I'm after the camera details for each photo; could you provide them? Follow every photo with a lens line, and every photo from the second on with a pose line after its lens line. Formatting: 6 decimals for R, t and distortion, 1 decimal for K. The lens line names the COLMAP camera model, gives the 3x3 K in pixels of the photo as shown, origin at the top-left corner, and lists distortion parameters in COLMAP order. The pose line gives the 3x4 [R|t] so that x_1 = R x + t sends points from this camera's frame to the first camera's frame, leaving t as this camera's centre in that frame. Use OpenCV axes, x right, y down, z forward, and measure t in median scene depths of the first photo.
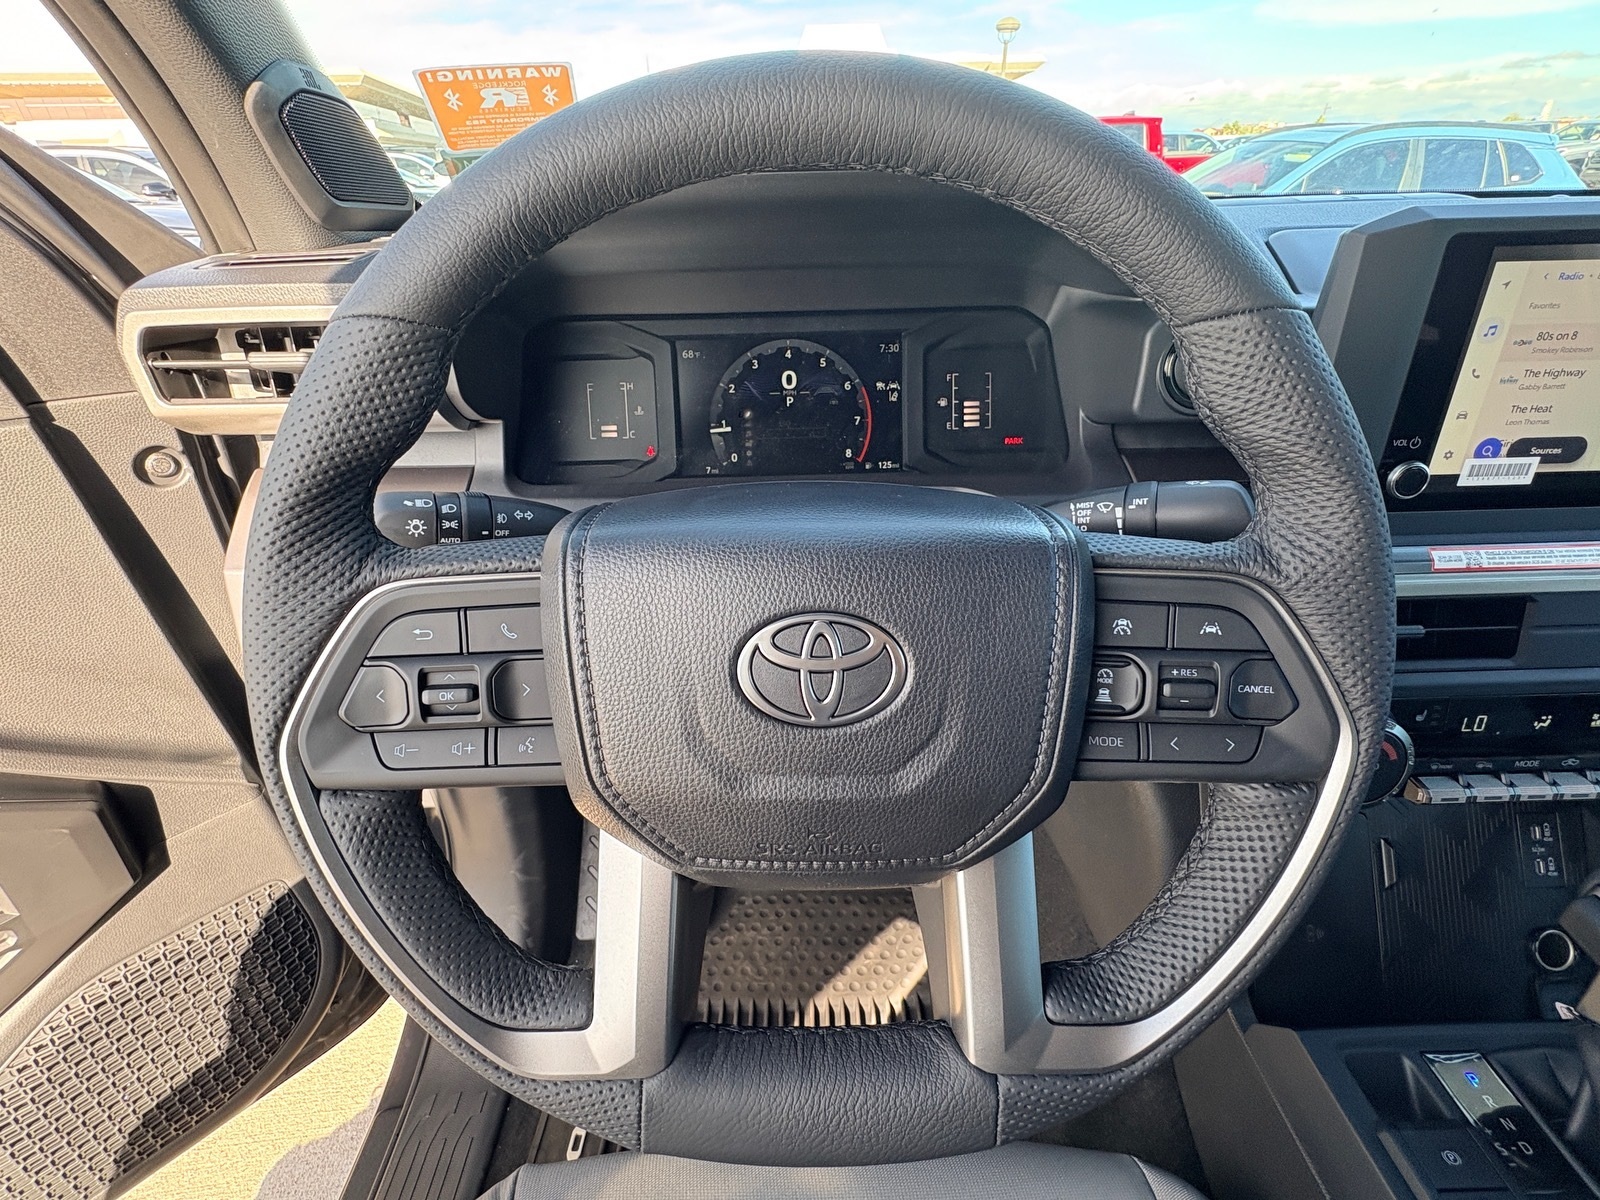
lens RADIAL K [[745.6, 0, 788.9], [0, 745.6, 592.5], [0, 0, 1]] dist [-0.003006, 0.000673]
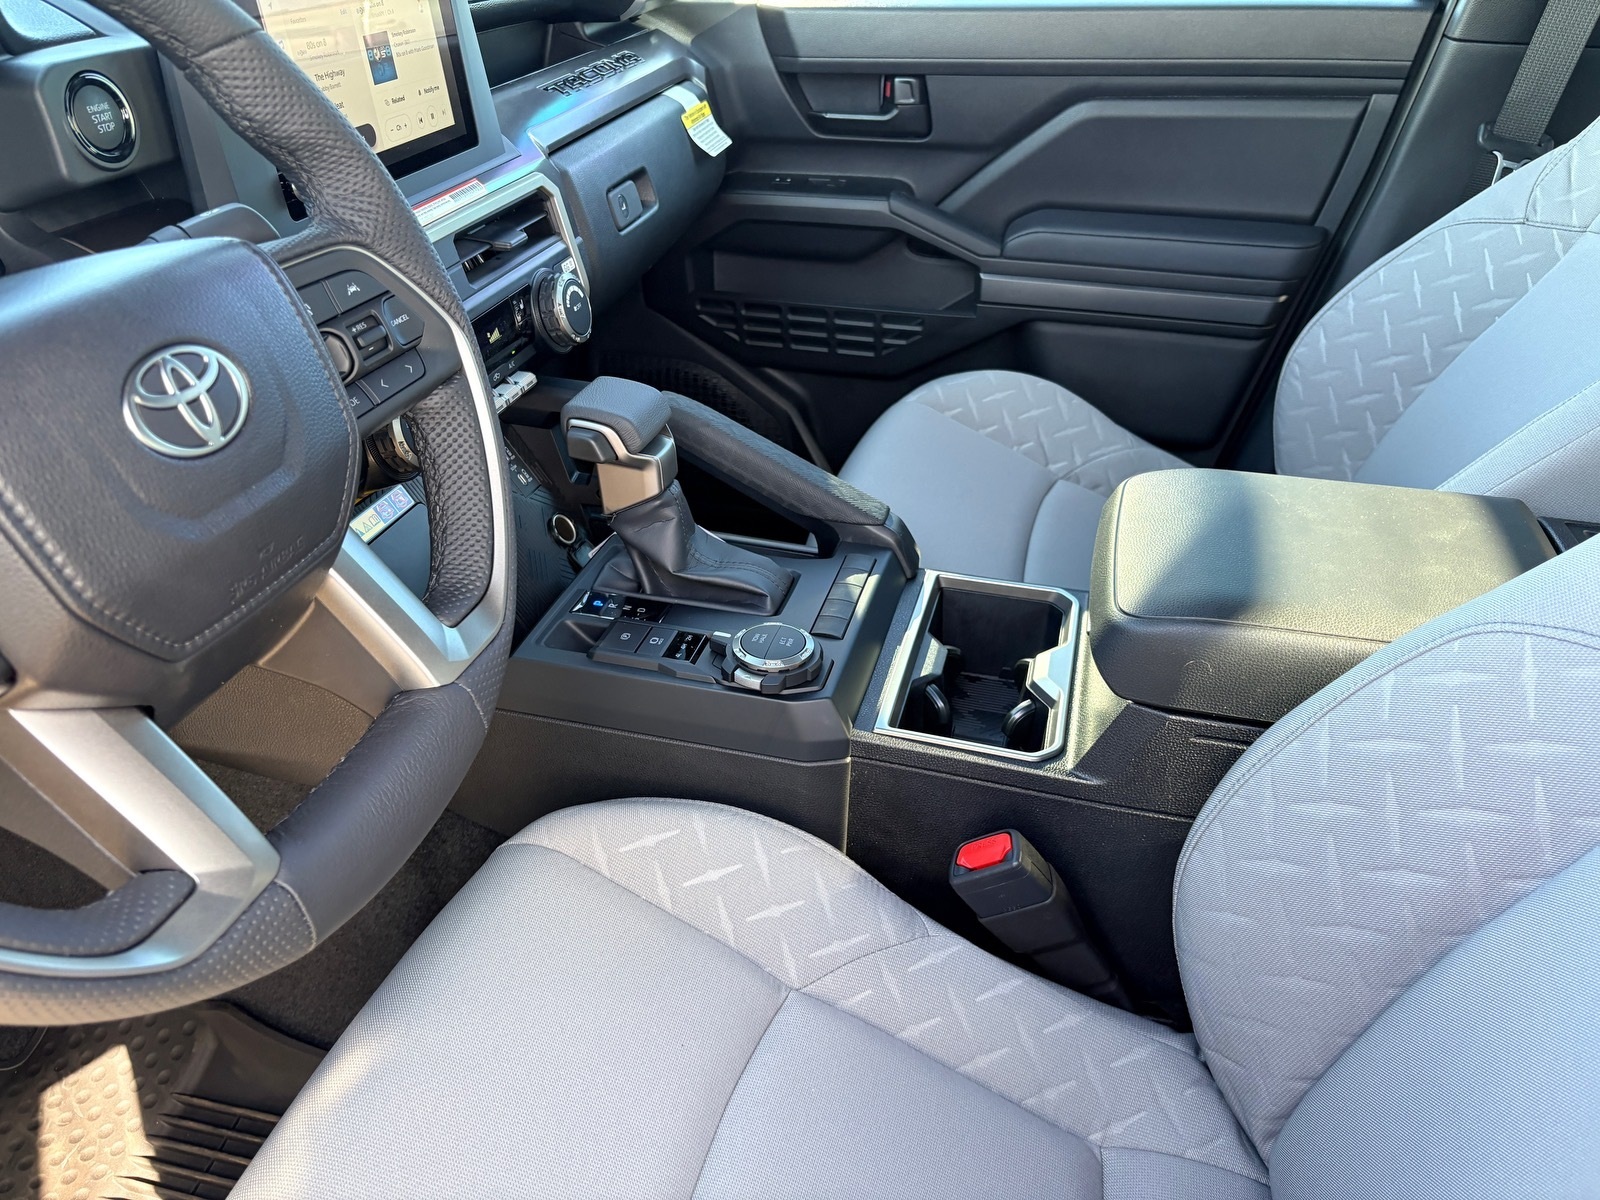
lens RADIAL K [[1222.6, 0, 800.0], [0, 1222.6, 600.0], [0, 0, 1]] dist [0.032540, -0.050225]
pose [[0.267880, -0.482565, 0.833889, -0.818657], [0.453591, 0.826768, 0.332732, 0.092579], [-0.849997, 0.289113, 0.440362, -0.273792]]
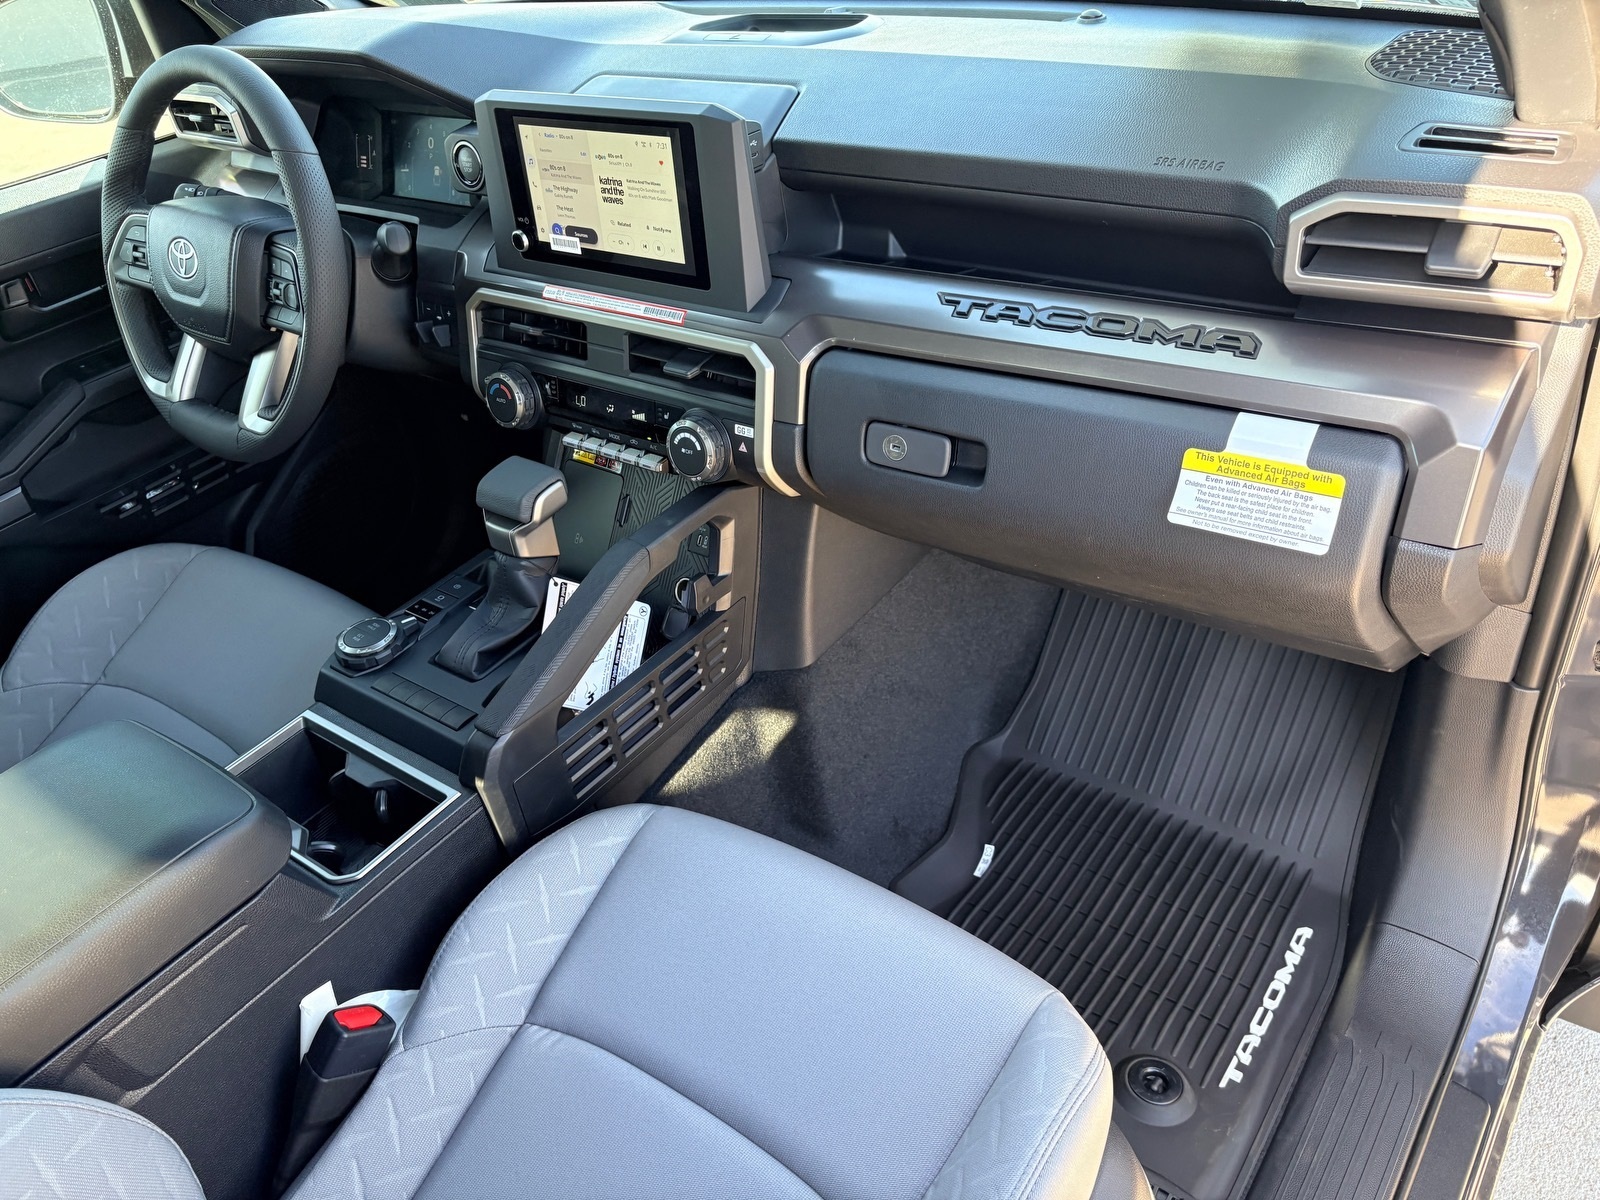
lens RADIAL K [[1252.7, 0, 830.2], [0, 1252.7, 592.1], [0, 0, 1]] dist [0.010671, 0.005227]
pose [[0.789746, 0.286487, -0.542427, 3.275380], [-0.201150, 0.956298, 0.212211, -0.132457], [0.579517, -0.058483, 0.812859, -1.065788]]
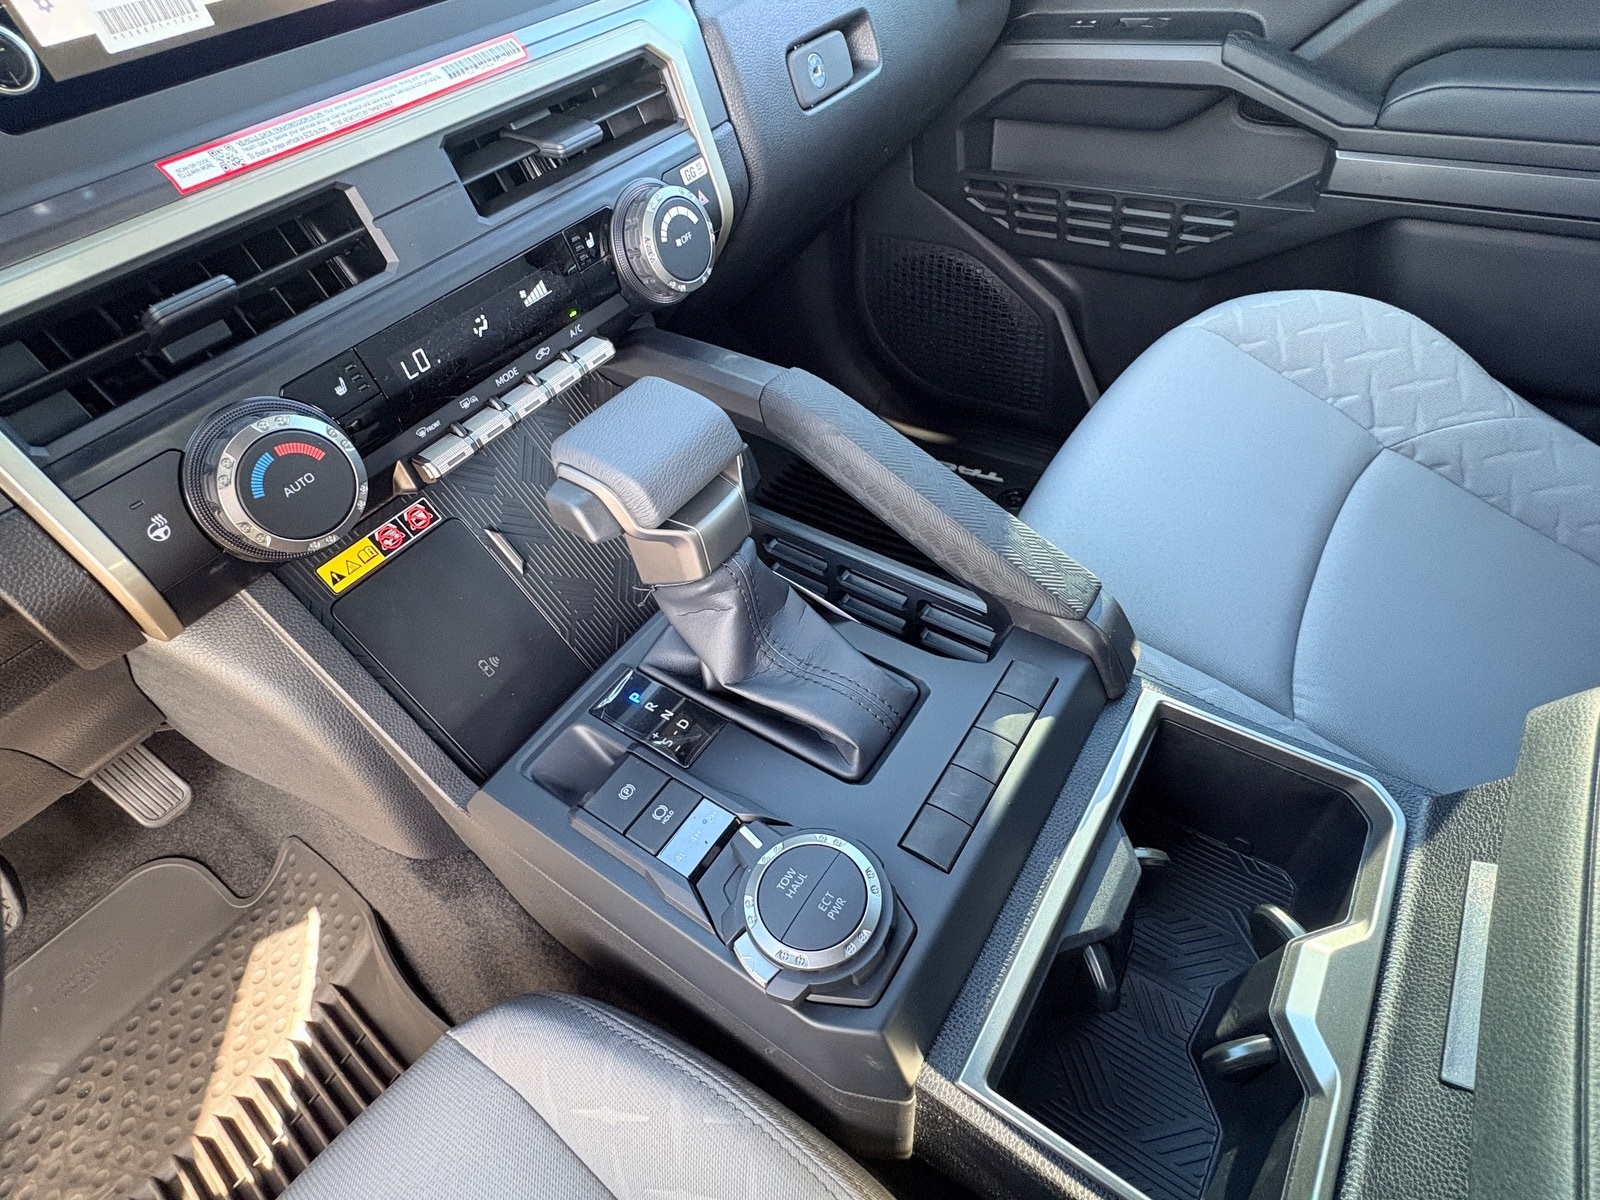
lens RADIAL K [[810.9, 0, 785.7], [0, 810.9, 593.3], [0, 0, 1]] dist [-0.000677, -0.000728]
pose [[0.580992, -0.612727, 0.535736, 0.577770], [0.476516, 0.789695, 0.386413, 0.245105], [-0.659834, 0.030784, 0.750781, 0.085012]]
